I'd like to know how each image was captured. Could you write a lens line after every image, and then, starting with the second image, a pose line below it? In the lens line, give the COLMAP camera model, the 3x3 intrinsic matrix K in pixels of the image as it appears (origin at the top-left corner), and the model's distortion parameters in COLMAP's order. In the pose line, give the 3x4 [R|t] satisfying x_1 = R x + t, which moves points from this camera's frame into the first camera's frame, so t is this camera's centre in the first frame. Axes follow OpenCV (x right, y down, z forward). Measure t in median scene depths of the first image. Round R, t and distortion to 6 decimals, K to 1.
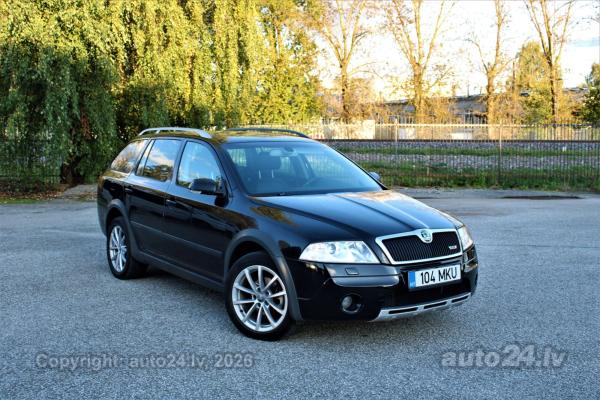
lens RADIAL K [[787.5, 0, 300.8], [0, 787.5, 201.9], [0, 0, 1]] dist [-0.015252, 0.000000]
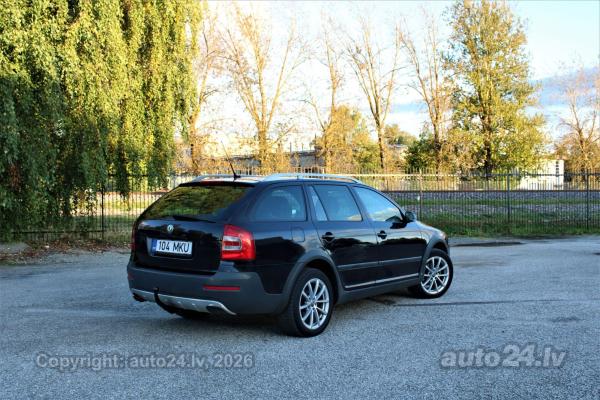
lens RADIAL K [[698.9, 0, 300.7], [0, 698.9, 197.7], [0, 0, 1]] dist [-0.003612, 0.000000]
pose [[0.959180, -0.011501, 0.282562, -0.072833], [0.032119, 0.997138, -0.068444, -0.004592], [-0.280966, 0.074726, 0.956804, 0.079841]]
